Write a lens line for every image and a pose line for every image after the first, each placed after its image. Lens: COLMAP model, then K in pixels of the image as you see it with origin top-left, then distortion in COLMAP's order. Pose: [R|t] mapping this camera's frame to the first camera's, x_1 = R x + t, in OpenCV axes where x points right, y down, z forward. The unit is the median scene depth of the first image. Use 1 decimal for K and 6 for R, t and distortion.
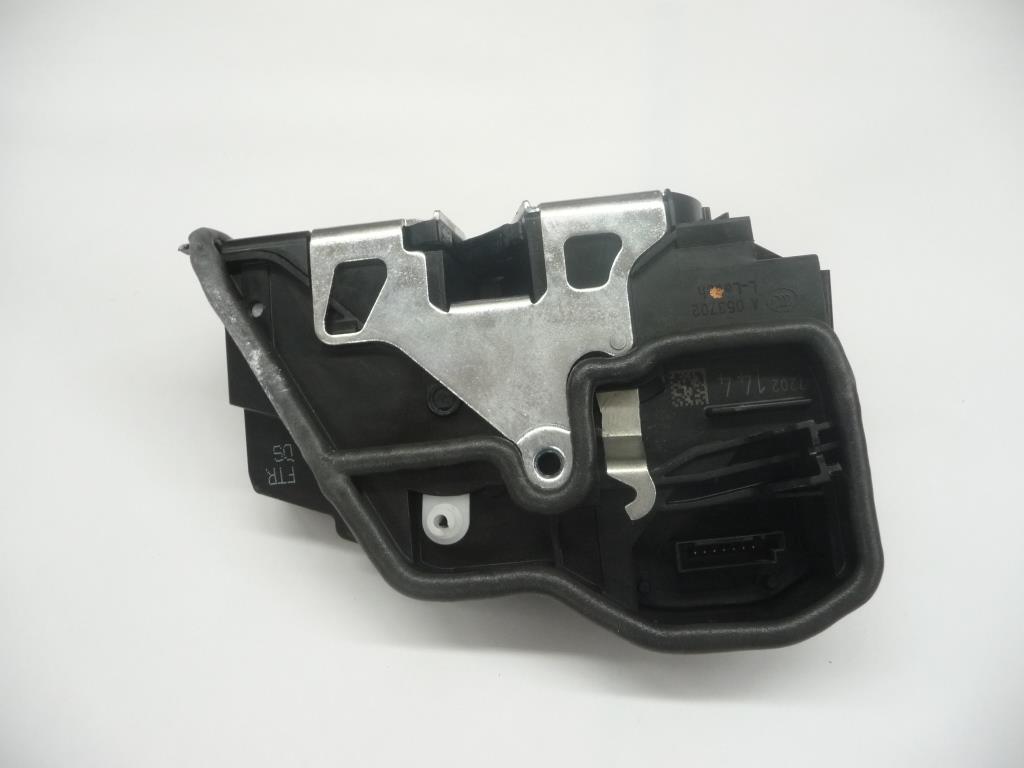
lens RADIAL K [[816.6, 0, 512.0], [0, 816.6, 384.0], [0, 0, 1]] dist [-0.081967, 0.000304]
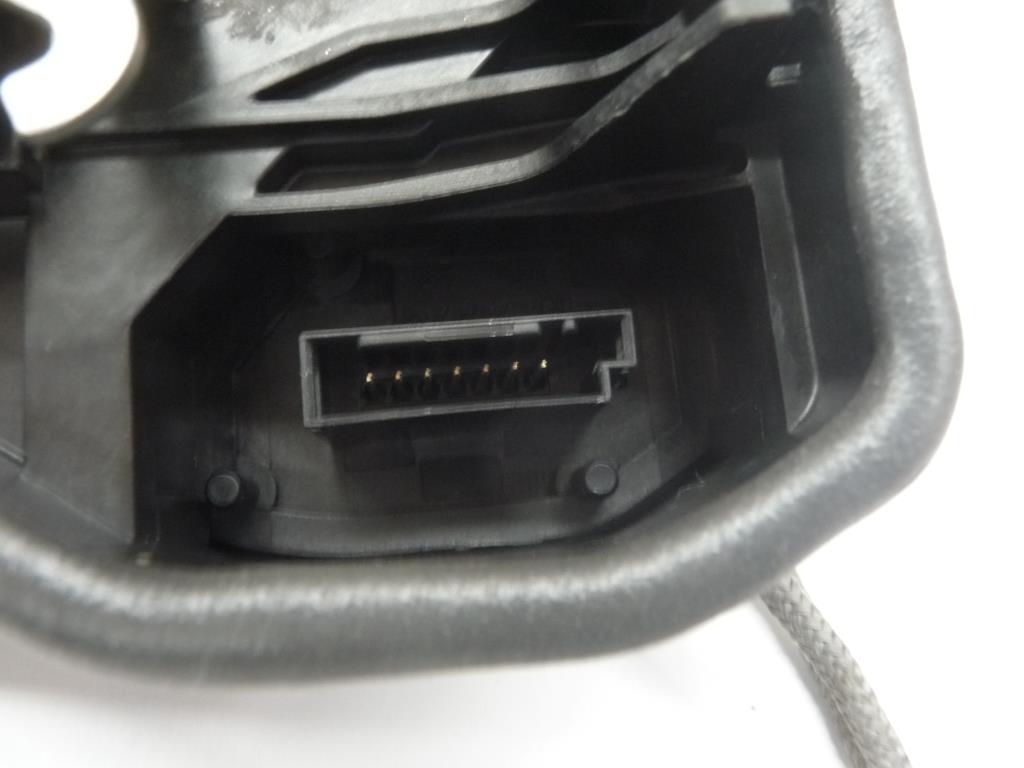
lens RADIAL K [[816.6, 0, 512.0], [0, 816.6, 384.0], [0, 0, 1]] dist [-0.081967, 0.000304]
pose [[0.990169, 0.021884, 0.138154, 0.251975], [-0.014328, 0.998358, -0.055454, 0.241140], [-0.139140, 0.052929, 0.988857, 0.701829]]
